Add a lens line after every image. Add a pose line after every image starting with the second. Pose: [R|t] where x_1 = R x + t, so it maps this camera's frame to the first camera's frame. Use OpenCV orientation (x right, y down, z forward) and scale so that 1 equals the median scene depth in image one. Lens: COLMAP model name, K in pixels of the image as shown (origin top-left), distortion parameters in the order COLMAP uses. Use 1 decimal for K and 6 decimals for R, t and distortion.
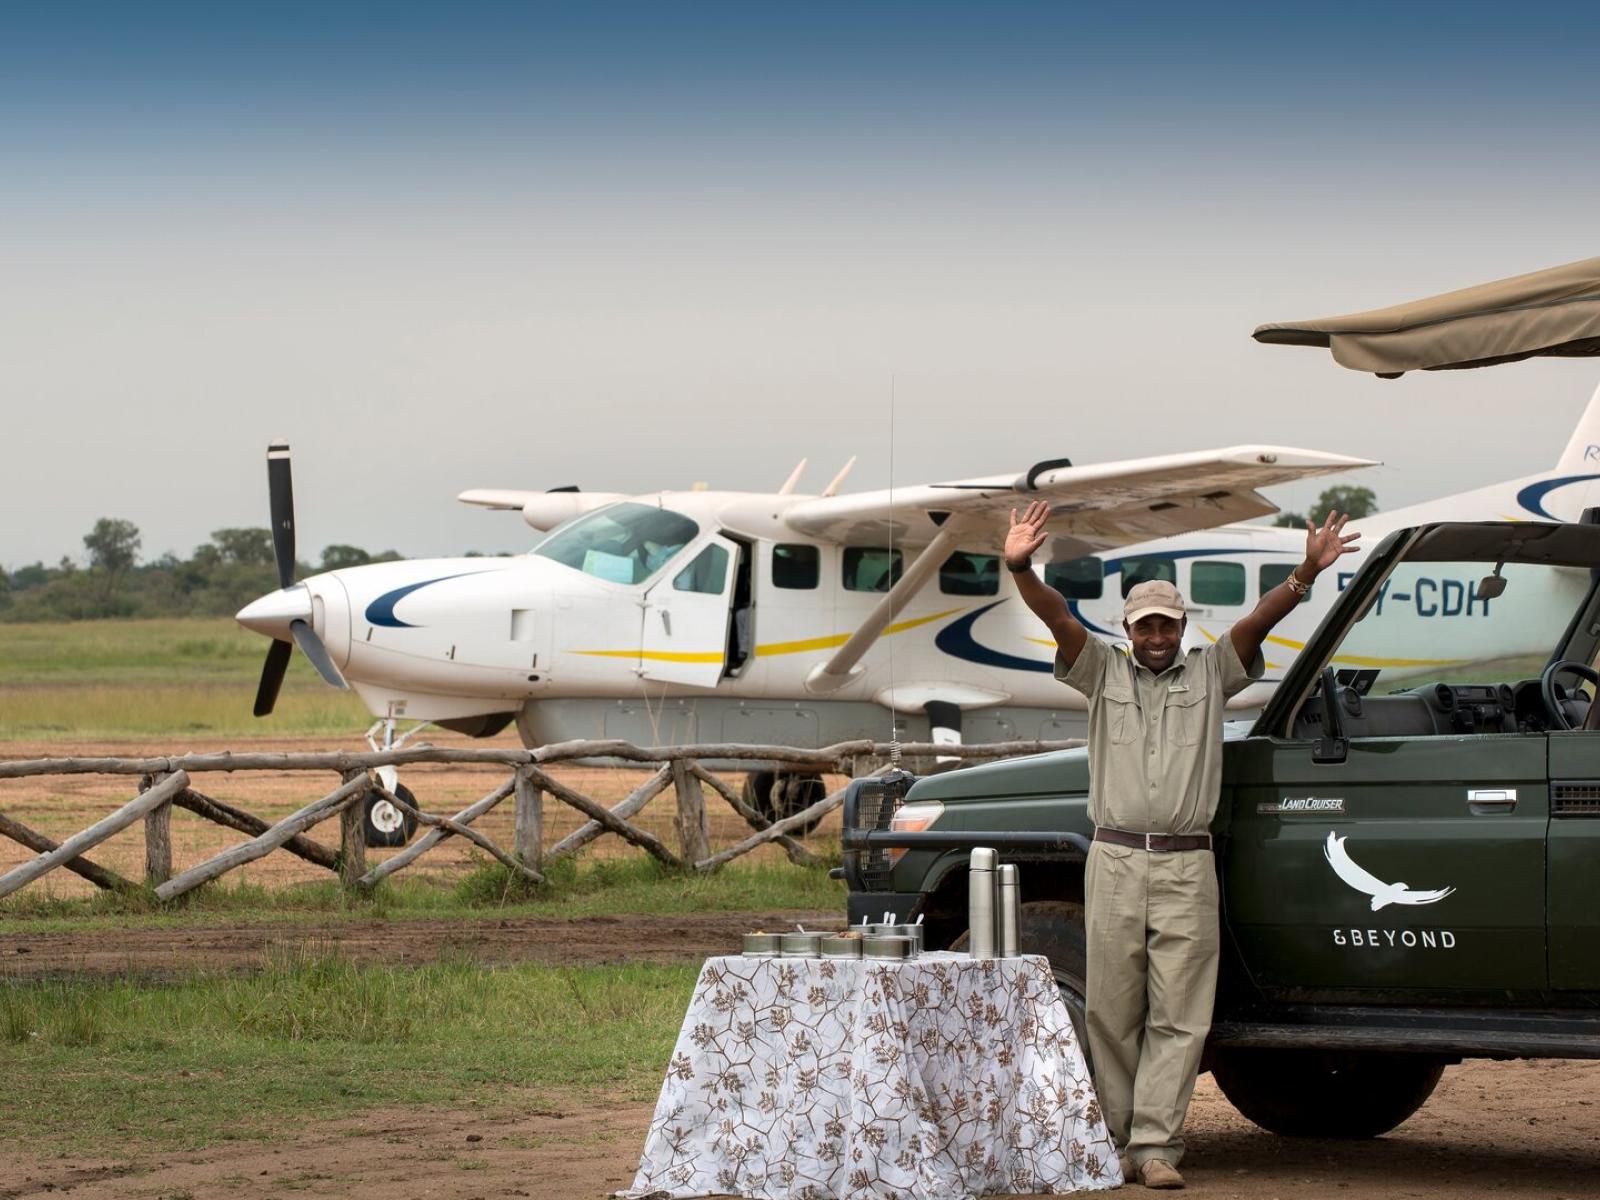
lens RADIAL K [[11168.8, 0, 800.0], [0, 11168.8, 600.0], [0, 0, 1]] dist [1.571287, 115.478242]
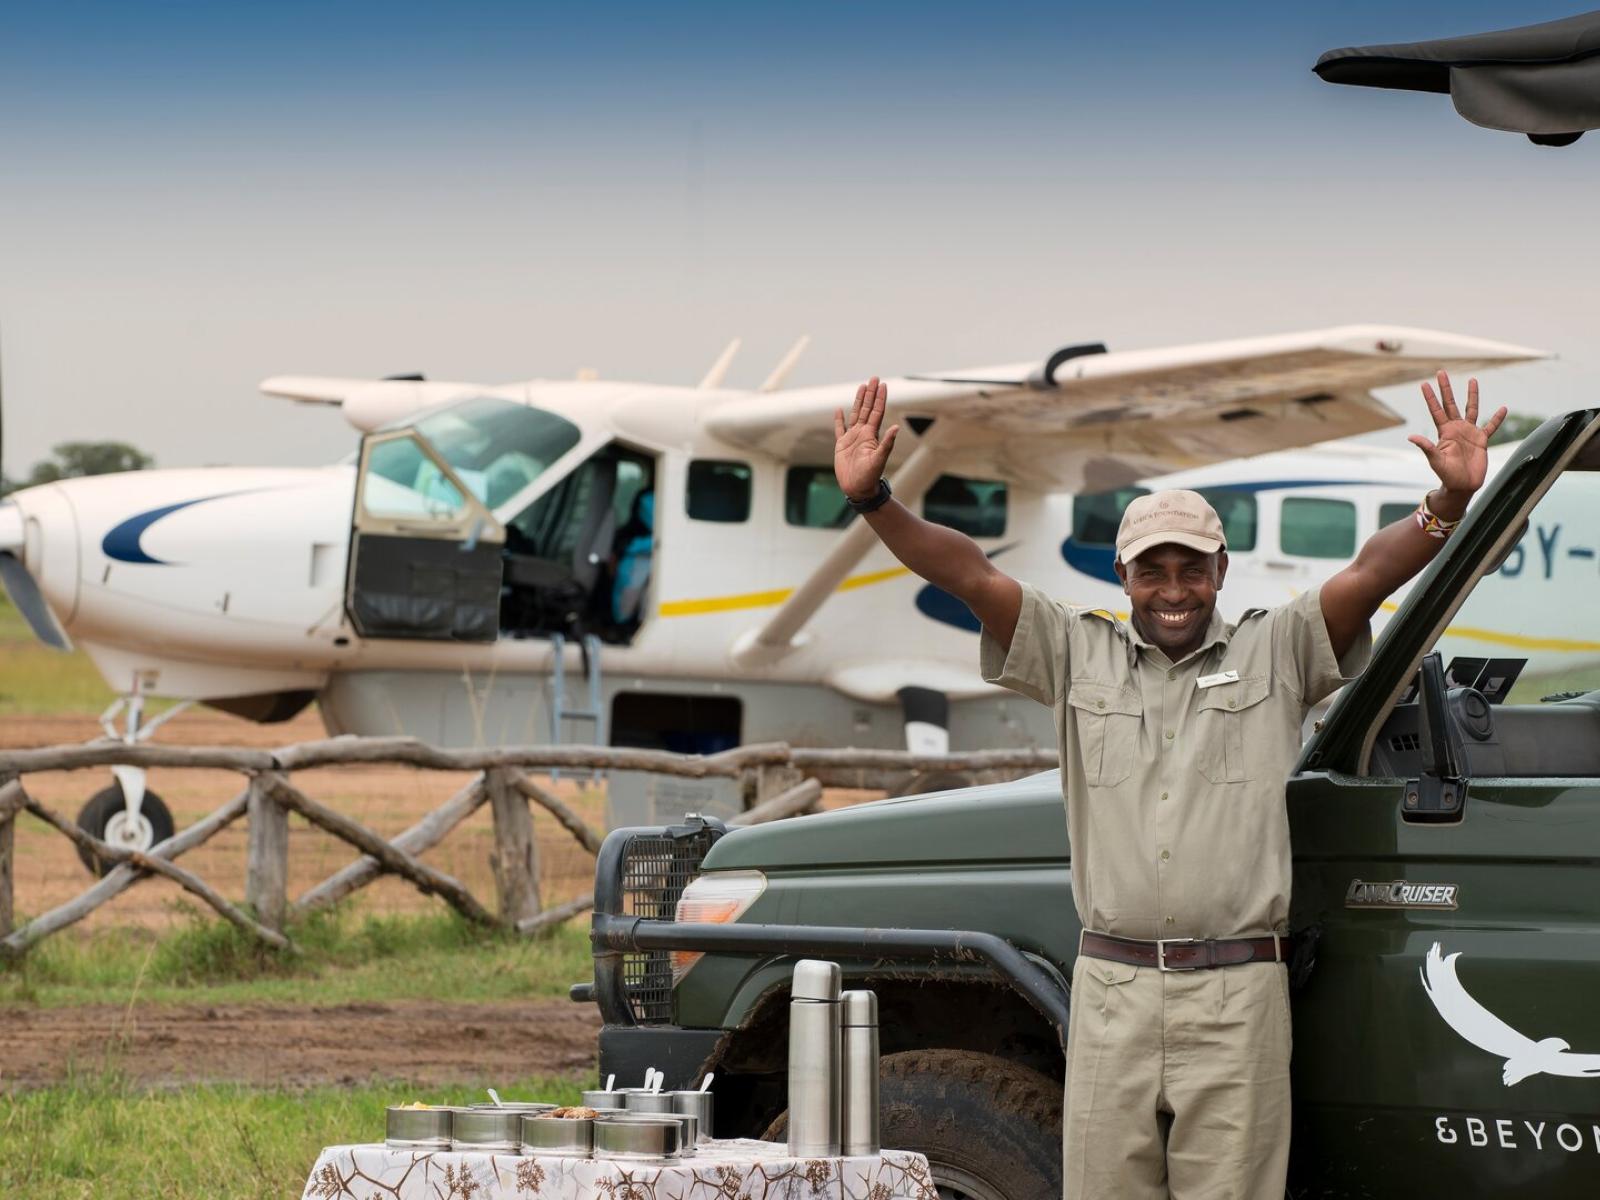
lens RADIAL K [[11168.8, 0, 800.0], [0, 11168.8, 600.0], [0, 0, 1]] dist [1.571287, 115.478242]
pose [[0.999666, 0.019321, -0.017148, 0.018889], [-0.019265, 0.999809, 0.003379, 0.001526], [0.017210, -0.003048, 0.999847, 0.328465]]
